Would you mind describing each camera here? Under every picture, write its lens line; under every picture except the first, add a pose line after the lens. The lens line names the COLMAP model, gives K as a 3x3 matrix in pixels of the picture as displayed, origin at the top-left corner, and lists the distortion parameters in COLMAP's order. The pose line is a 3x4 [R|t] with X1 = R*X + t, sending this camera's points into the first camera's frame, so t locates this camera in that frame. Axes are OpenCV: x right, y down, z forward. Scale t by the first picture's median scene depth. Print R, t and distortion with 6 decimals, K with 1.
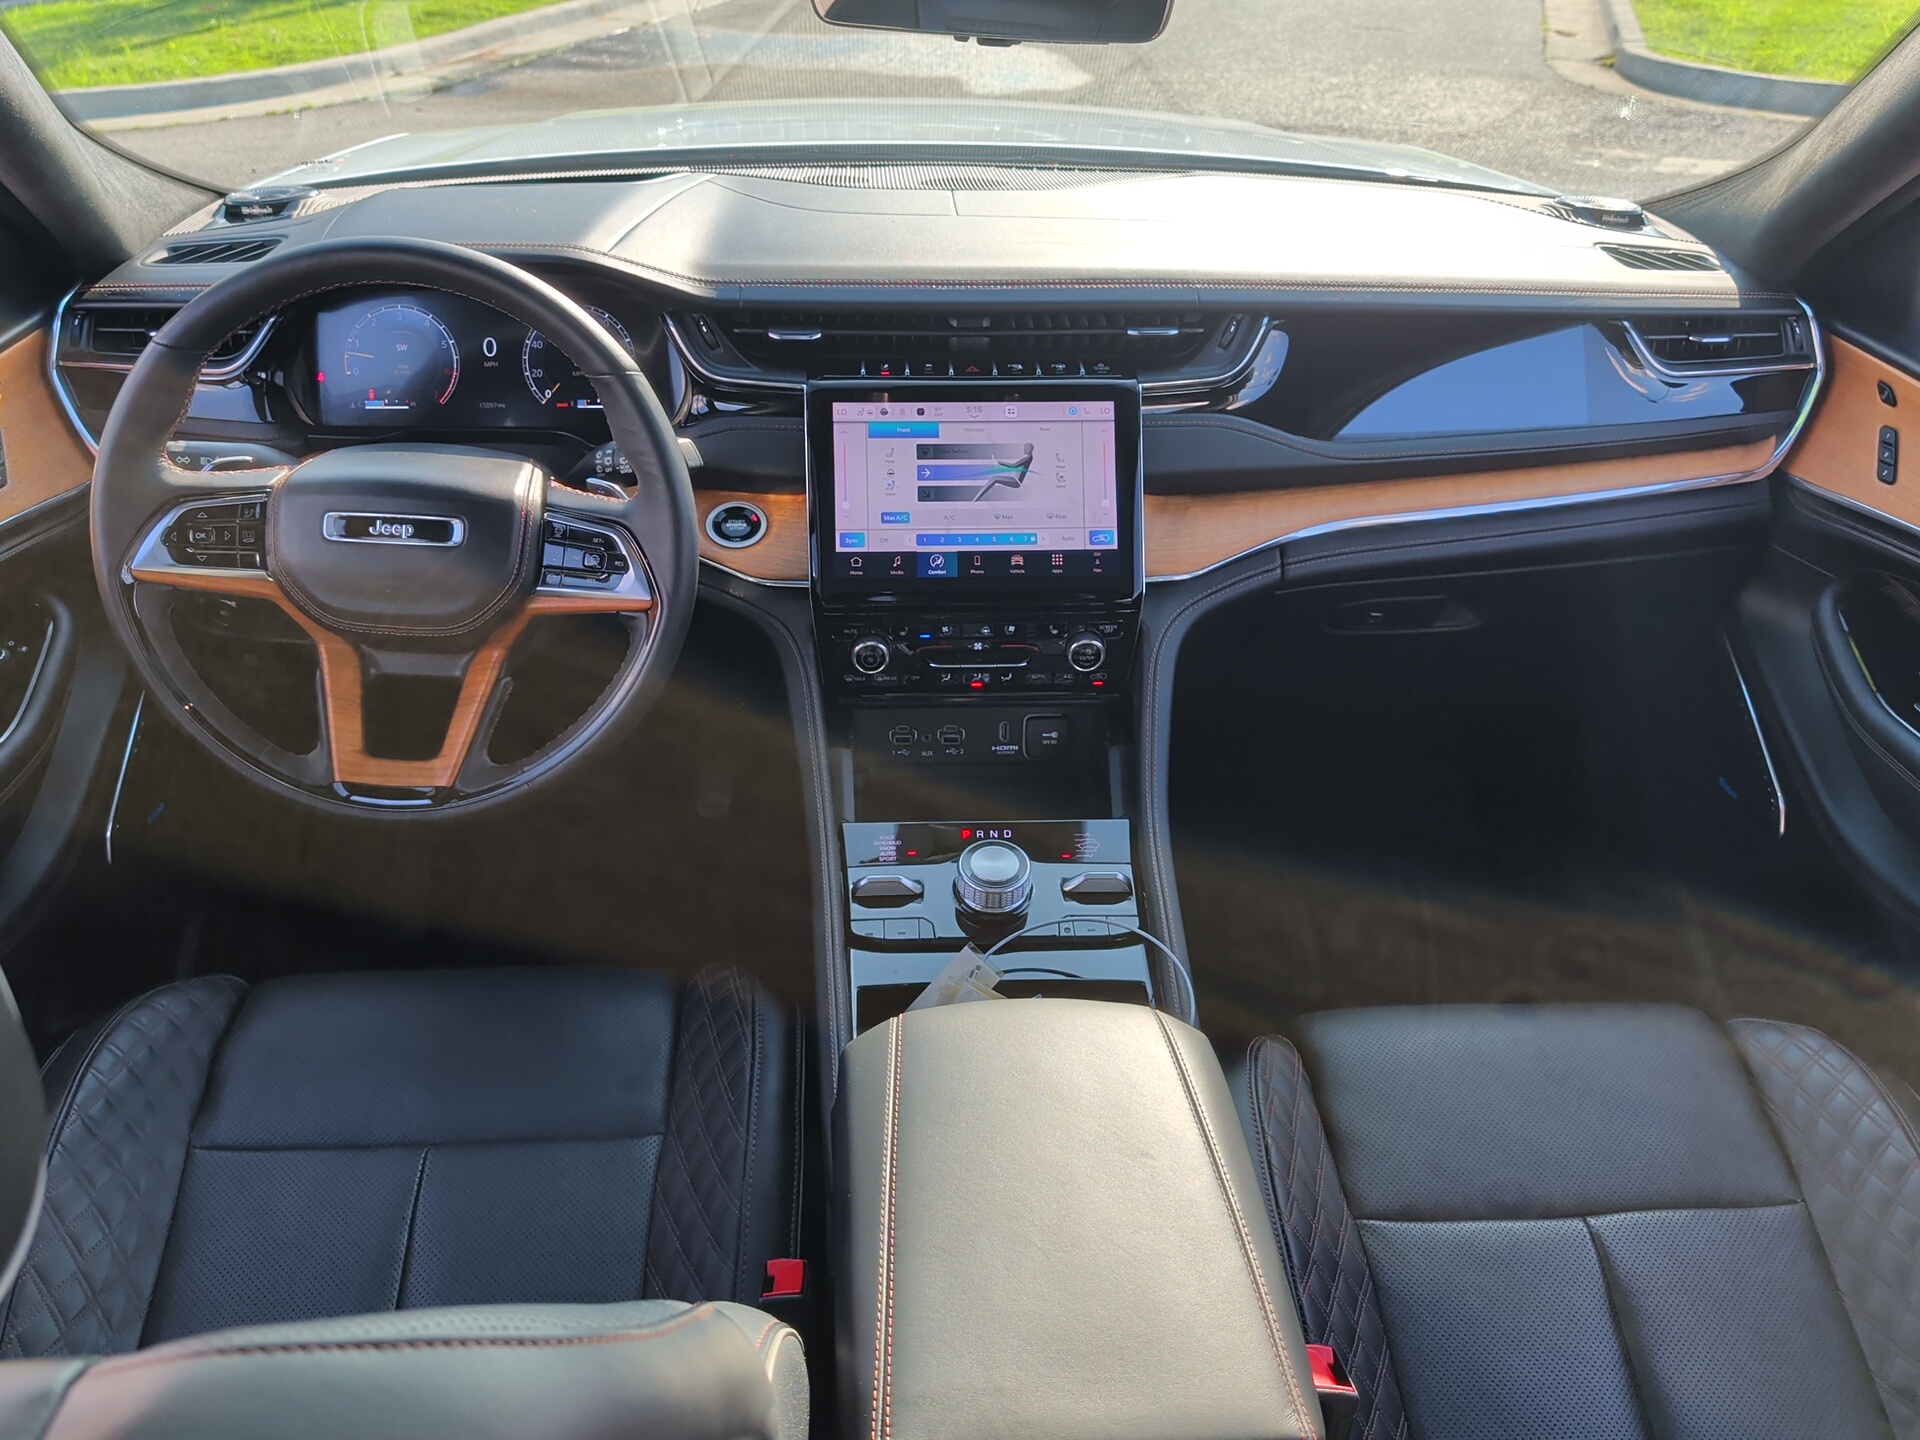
lens RADIAL K [[1609.3, 0, 962.2], [0, 1609.3, 728.8], [0, 0, 1]] dist [0.005777, -0.011075]
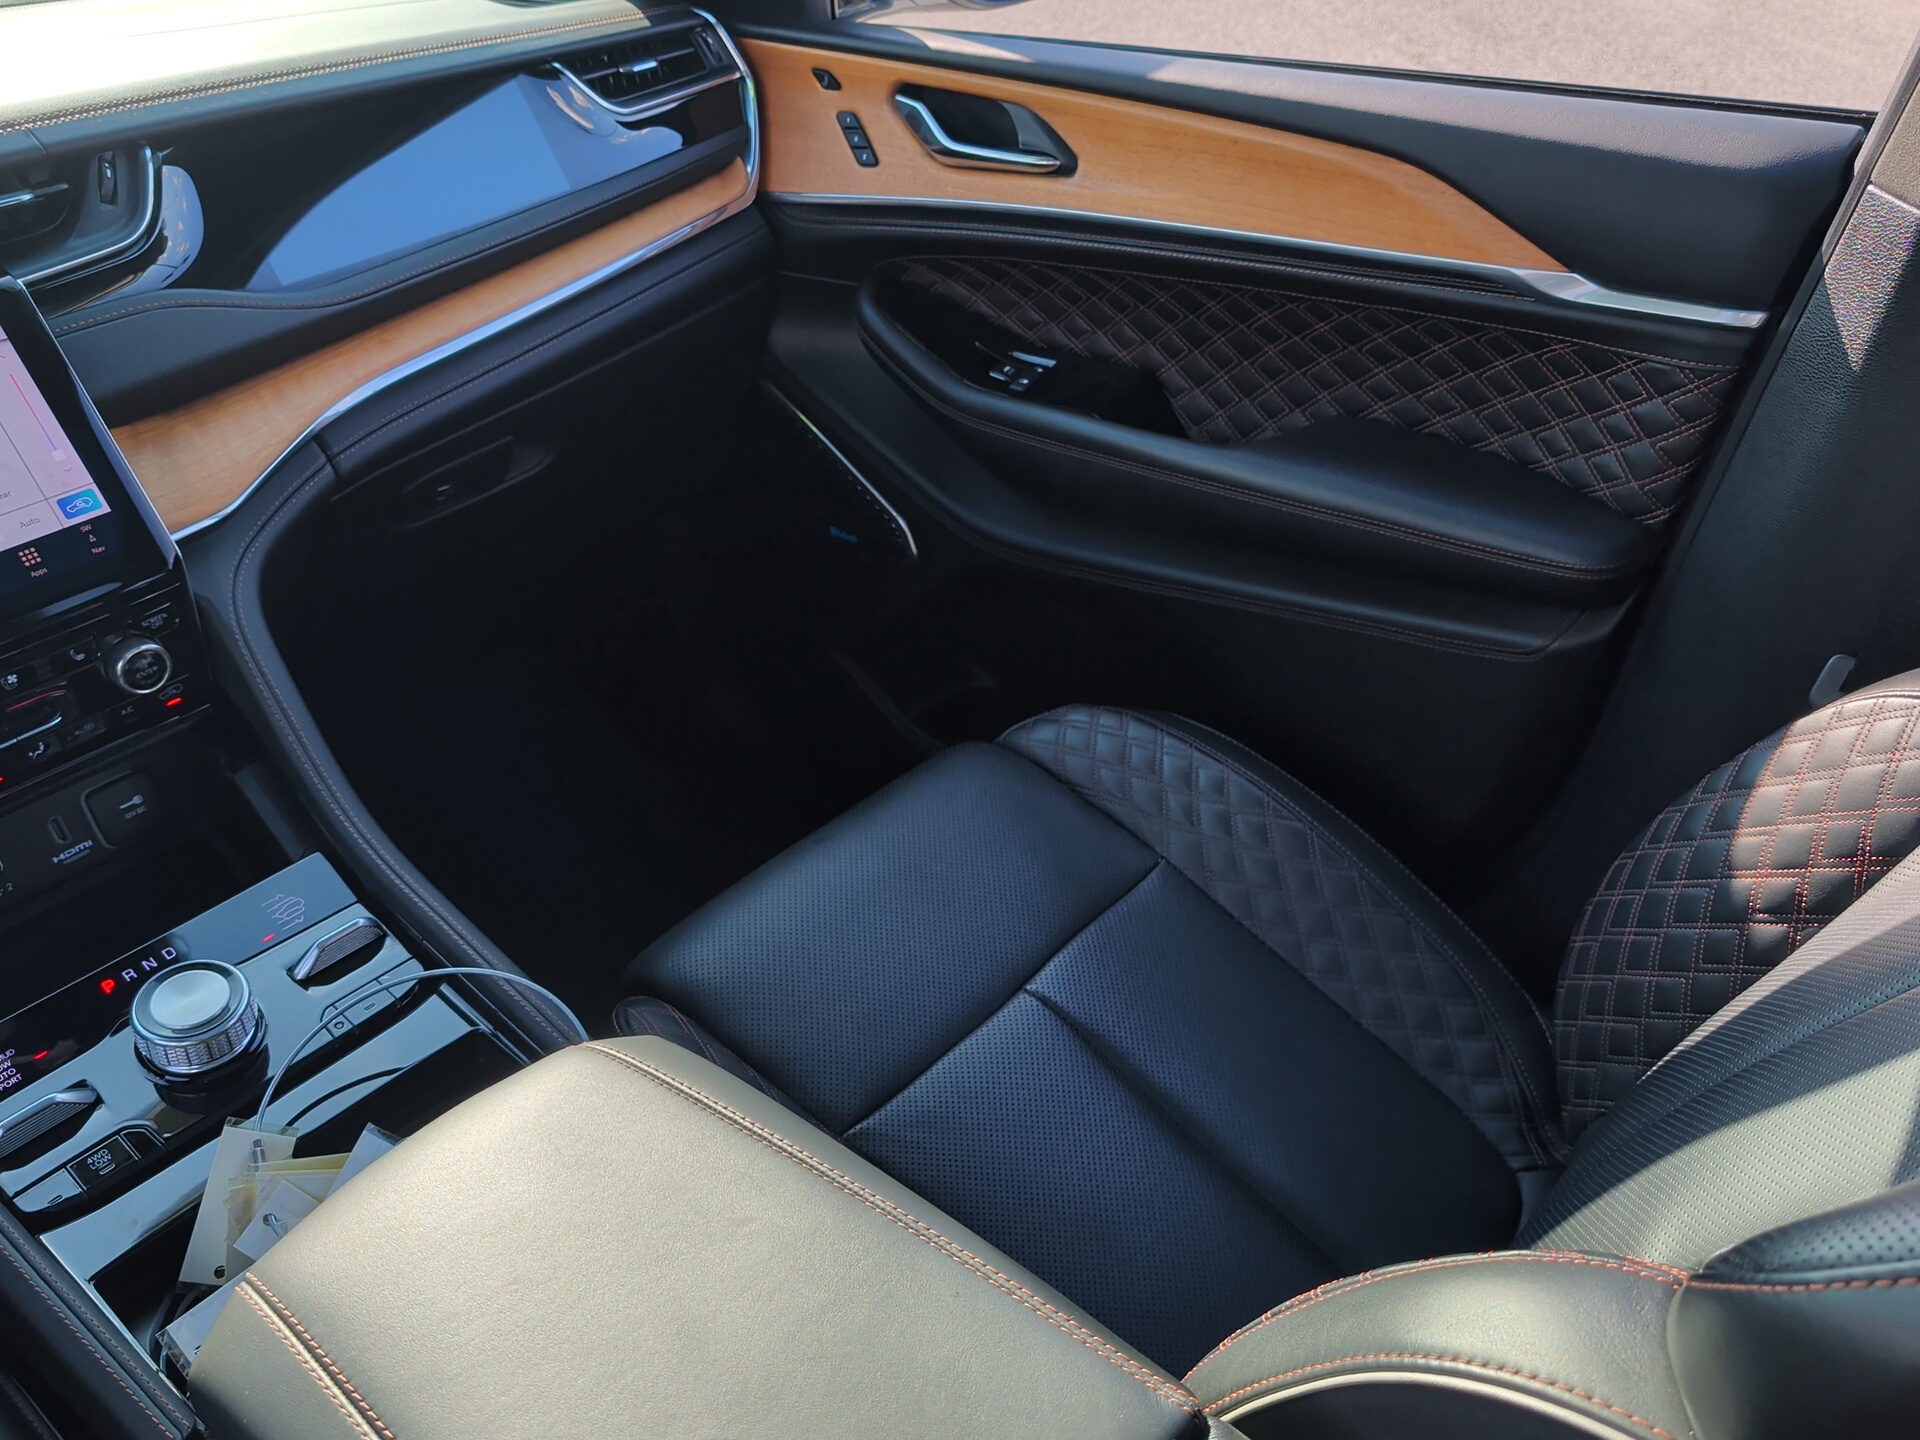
lens RADIAL K [[1609.3, 0, 956.3], [0, 1609.3, 728.5], [0, 0, 1]] dist [0.005777, -0.011075]
pose [[0.699118, -0.432942, 0.569030, -0.082671], [0.403809, 0.895845, 0.185472, -0.010722], [-0.590061, 0.100112, 0.801127, 0.245994]]
